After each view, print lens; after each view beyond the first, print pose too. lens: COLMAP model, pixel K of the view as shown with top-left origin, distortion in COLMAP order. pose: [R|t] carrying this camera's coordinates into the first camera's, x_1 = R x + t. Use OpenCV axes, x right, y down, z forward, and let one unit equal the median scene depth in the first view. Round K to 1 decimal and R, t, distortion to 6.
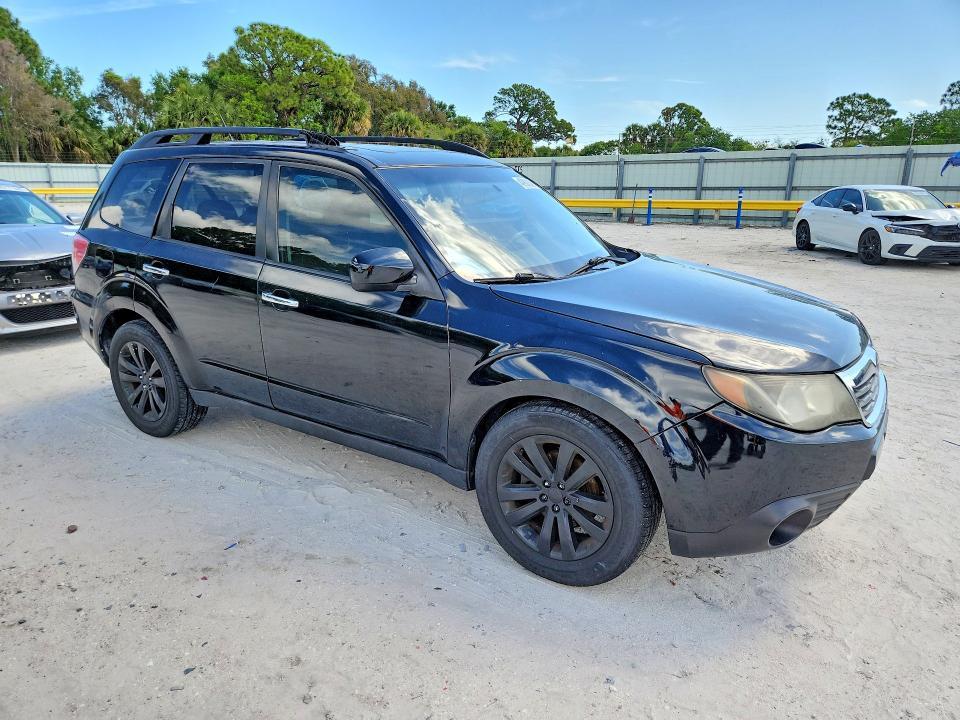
lens RADIAL K [[747.4, 0, 480.0], [0, 747.4, 360.0], [0, 0, 1]] dist [0.028487, -0.008101]
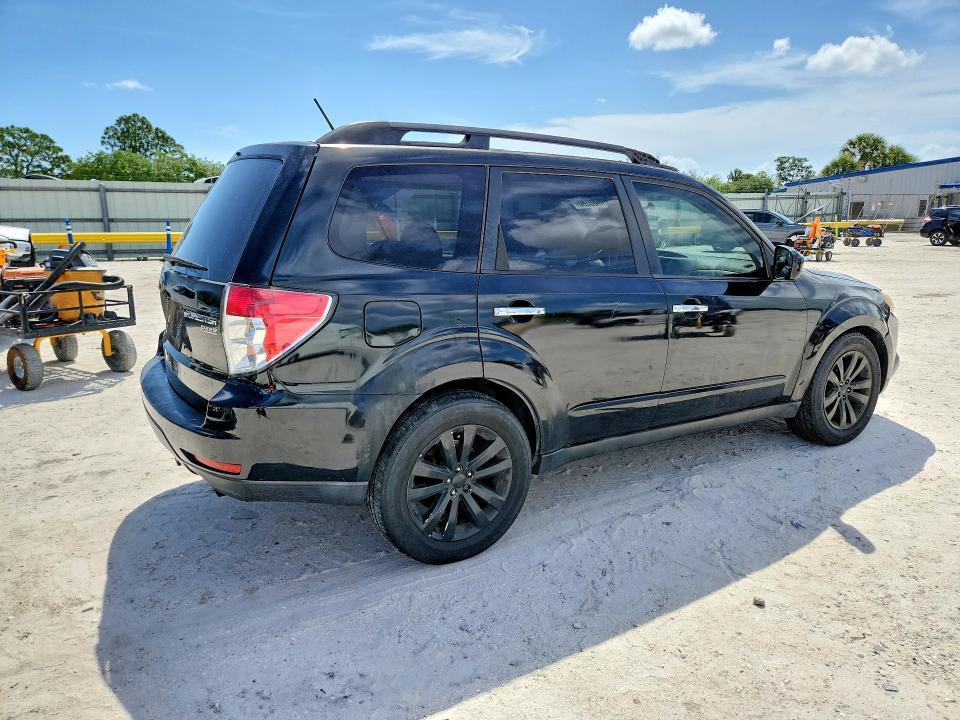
lens RADIAL K [[747.4, 0, 480.0], [0, 747.4, 360.0], [0, 0, 1]] dist [0.028487, -0.008101]
pose [[0.356032, -0.183856, 0.916208, -0.236050], [0.229409, 0.967647, 0.105032, -0.033220], [-0.905877, 0.172792, 0.386692, 0.153704]]
